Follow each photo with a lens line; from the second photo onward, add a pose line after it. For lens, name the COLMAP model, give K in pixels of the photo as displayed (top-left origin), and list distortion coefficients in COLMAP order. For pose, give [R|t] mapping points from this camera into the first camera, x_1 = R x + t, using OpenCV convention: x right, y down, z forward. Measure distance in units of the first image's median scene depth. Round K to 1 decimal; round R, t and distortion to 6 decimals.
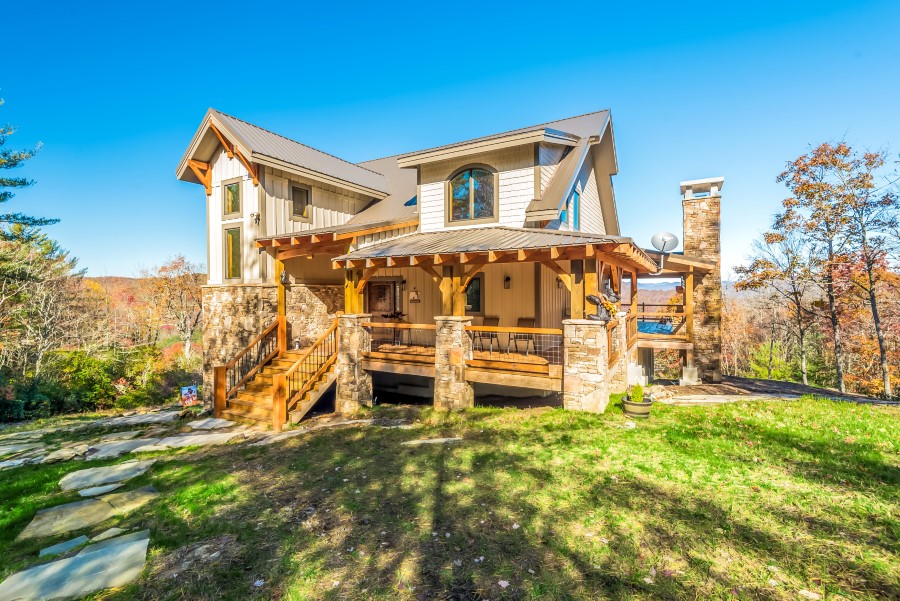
lens RADIAL K [[419.6, 0, 447.4], [0, 419.6, 293.3], [0, 0, 1]] dist [0.010409, -0.004713]
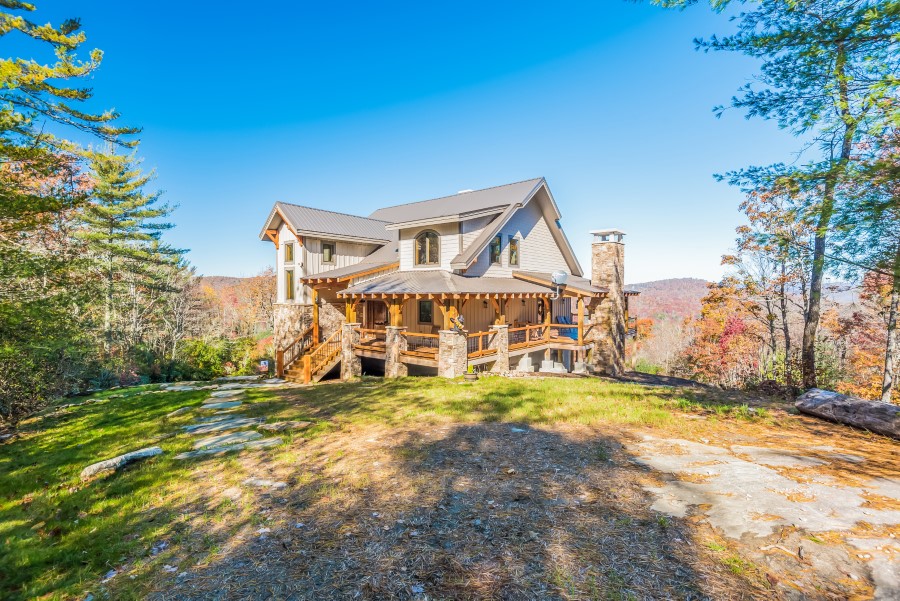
lens RADIAL K [[419.6, 0, 452.2], [0, 419.6, 303.6], [0, 0, 1]] dist [0.010409, -0.004713]
pose [[0.986233, 0.011679, -0.164950, 0.424608], [-0.007180, 0.999587, 0.027841, -0.074024], [0.165207, -0.026273, 0.985909, -0.575052]]
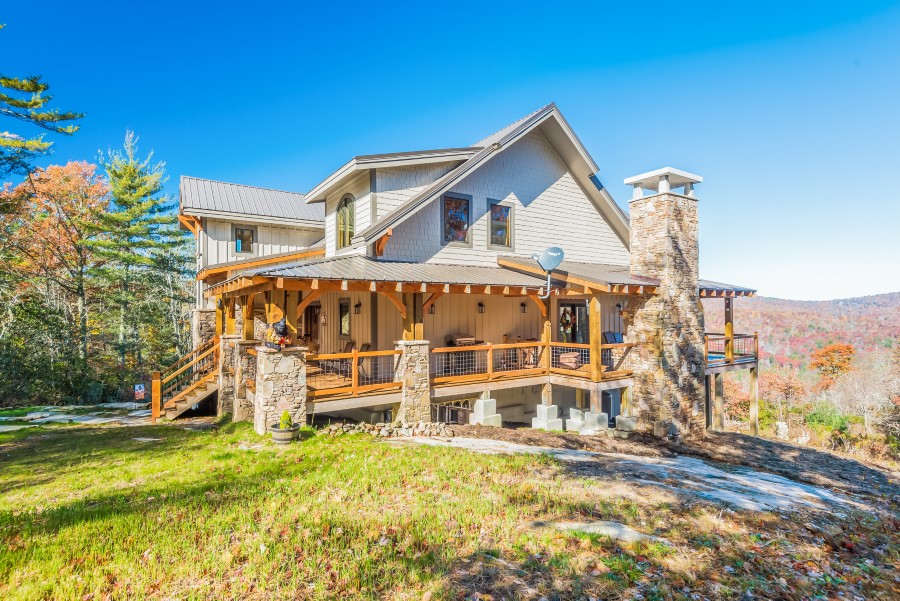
lens RADIAL K [[456.3, 0, 449.2], [0, 456.3, 304.4], [0, 0, 1]] dist [0.016575, -0.000984]
pose [[0.892118, -0.003404, -0.451789, 0.816801], [-0.003149, 0.999900, -0.013752, -0.019786], [0.451791, 0.013691, 0.892019, 0.106054]]
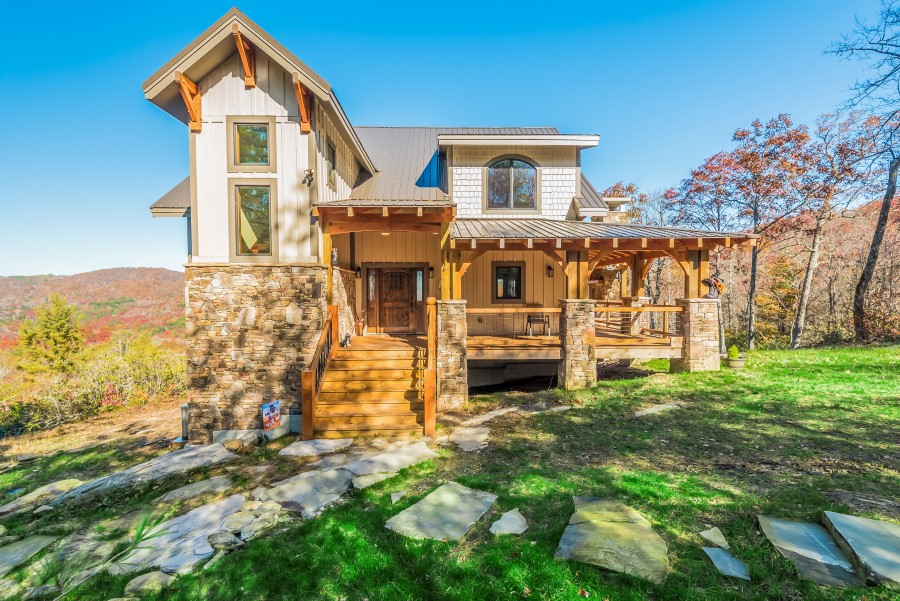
lens RADIAL K [[419.6, 0, 448.9], [0, 419.6, 301.7], [0, 0, 1]] dist [0.010409, -0.004713]
pose [[0.852340, -0.008298, 0.522922, -0.621954], [-0.001133, 0.999842, 0.017713, 0.032513], [-0.522986, -0.015690, 0.852197, 0.210716]]
